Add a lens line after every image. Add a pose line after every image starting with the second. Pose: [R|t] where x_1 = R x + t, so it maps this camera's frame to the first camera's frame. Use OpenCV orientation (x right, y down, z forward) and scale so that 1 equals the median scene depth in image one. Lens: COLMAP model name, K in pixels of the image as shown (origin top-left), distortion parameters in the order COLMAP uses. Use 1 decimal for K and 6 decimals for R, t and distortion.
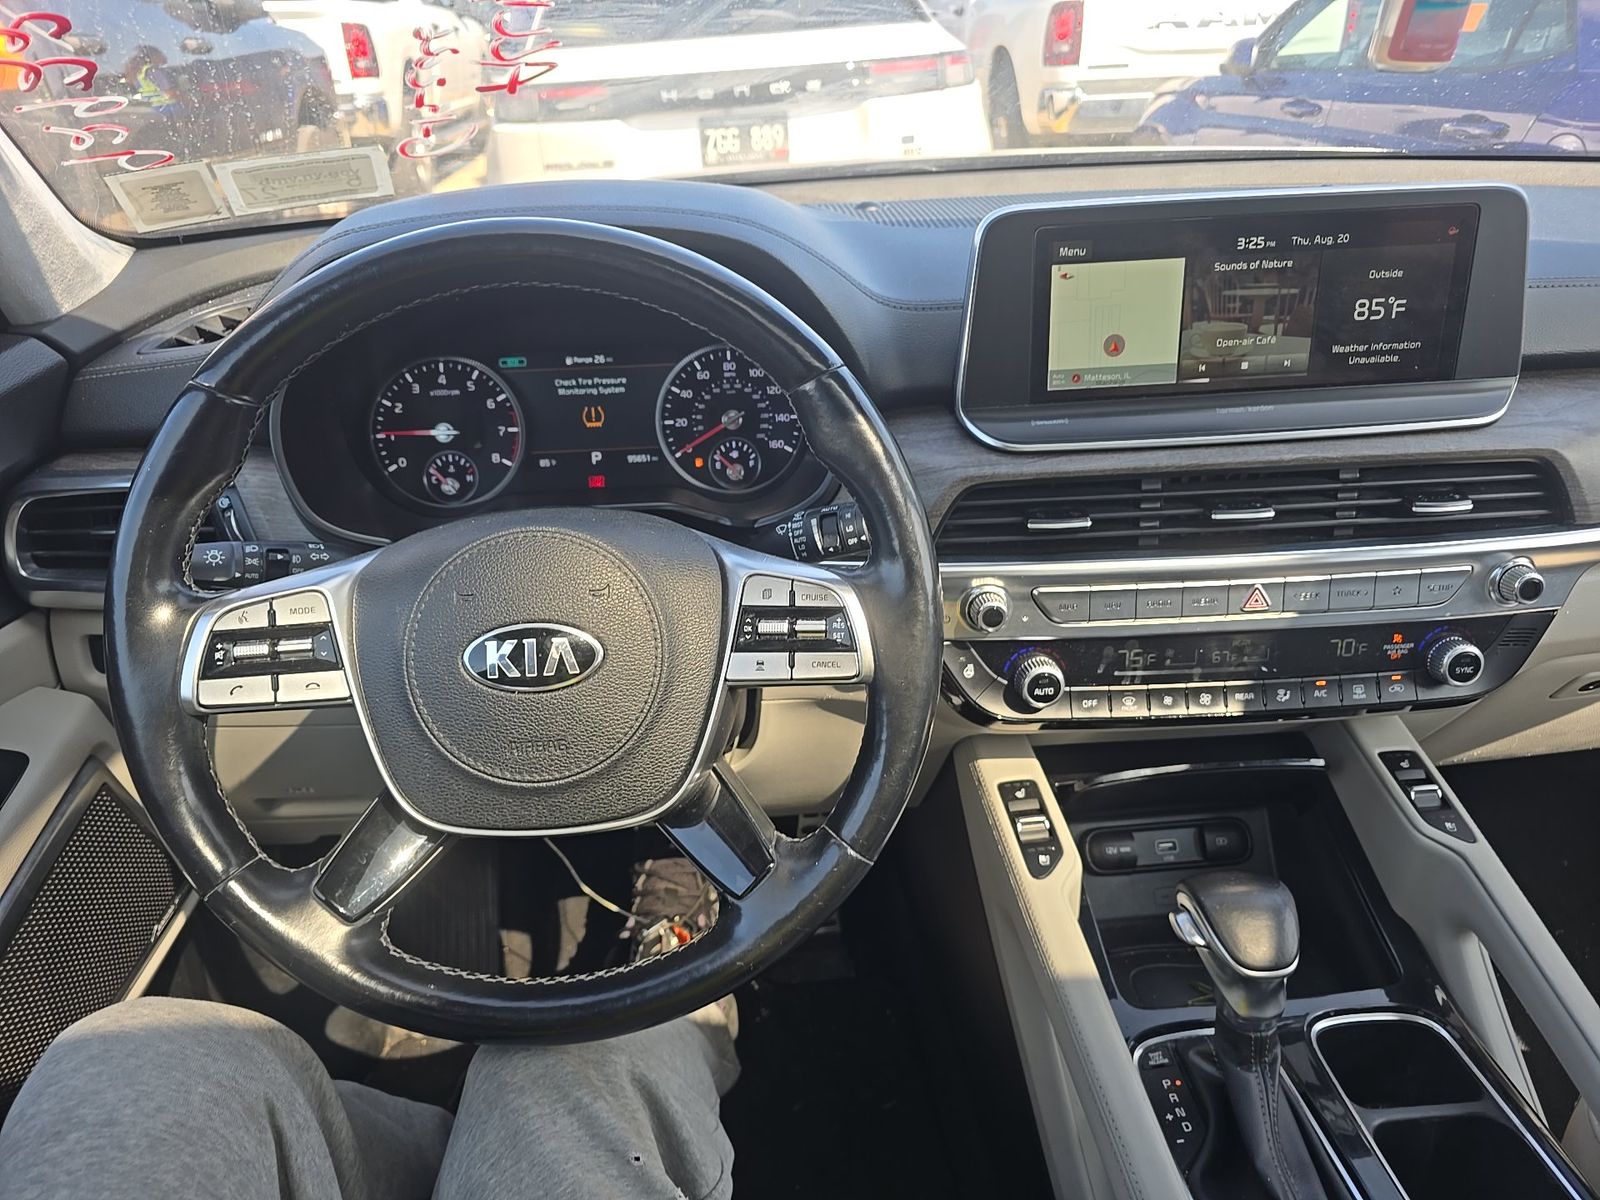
lens RADIAL K [[1065.5, 0, 798.2], [0, 1065.5, 606.2], [0, 0, 1]] dist [0.002081, 0.000041]
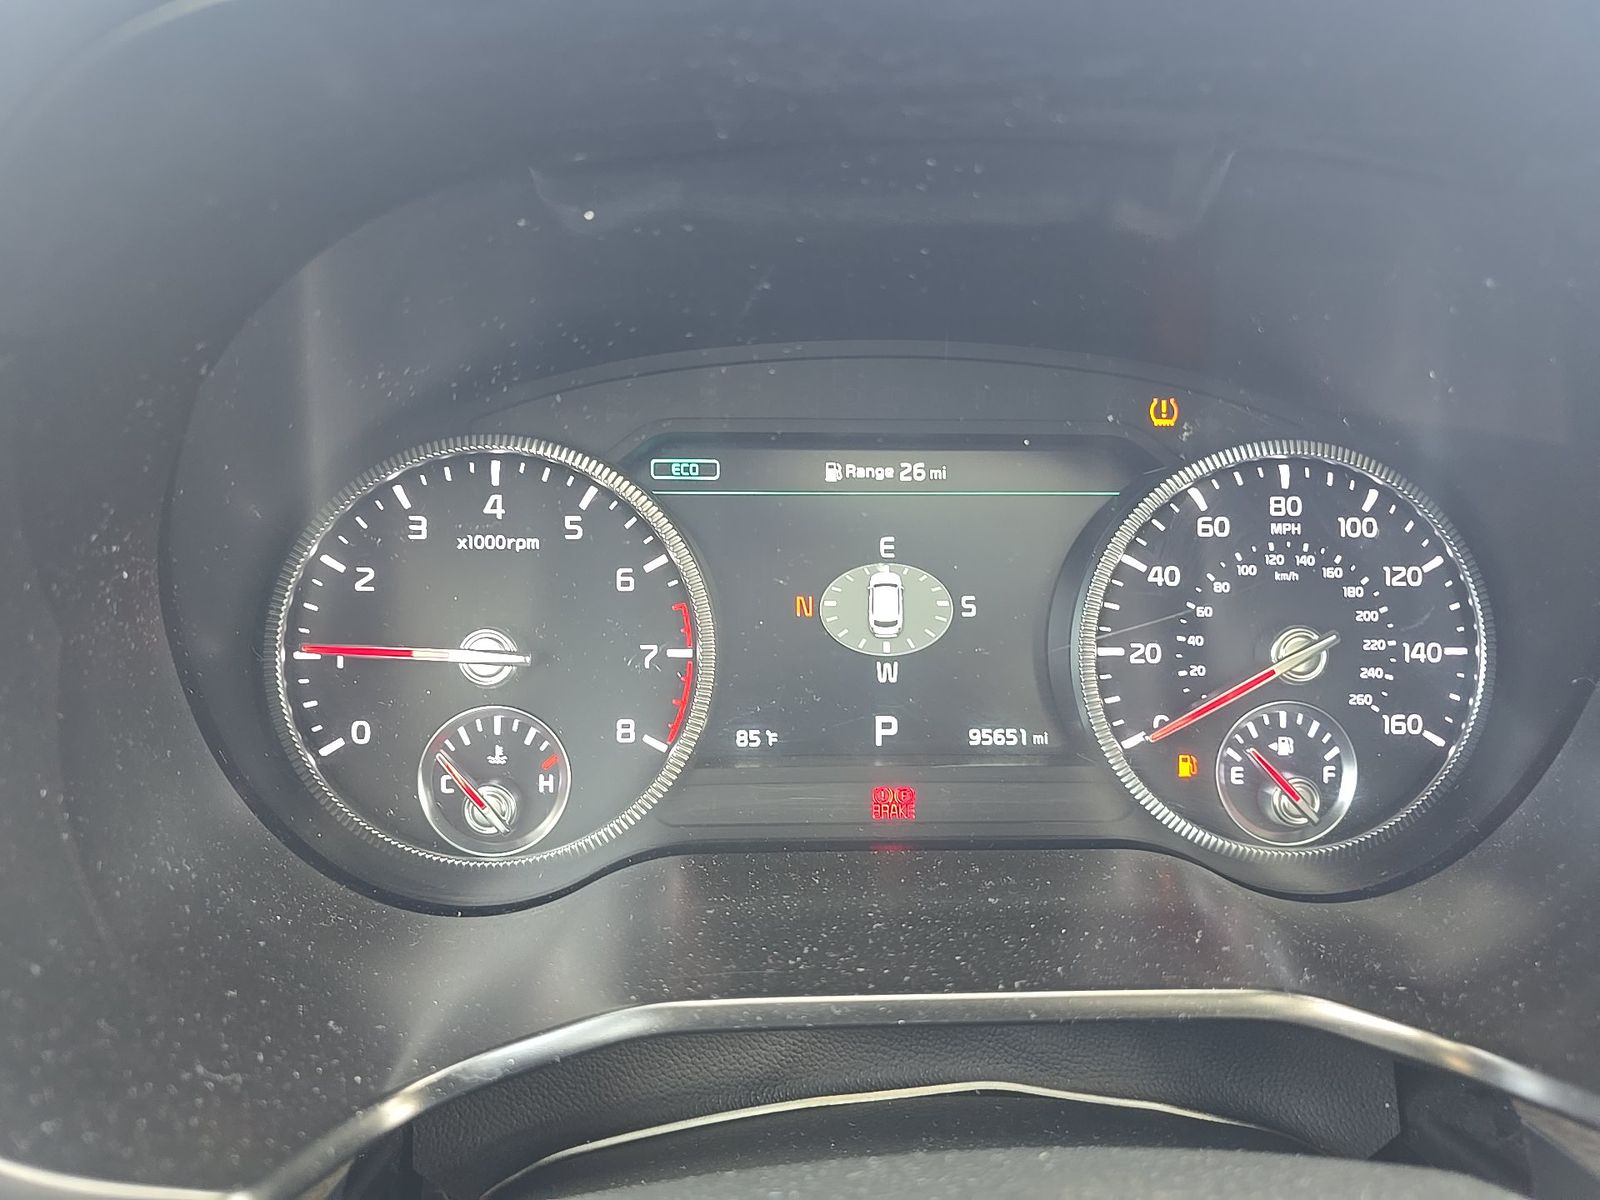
lens RADIAL K [[1065.5, 0, 803.6], [0, 1065.5, 594.6], [0, 0, 1]] dist [0.002081, 0.000041]
pose [[0.998832, 0.046946, -0.011473, -0.222432], [-0.048063, 0.989770, -0.134331, -0.138734], [0.005049, 0.134725, 0.990870, 0.643032]]
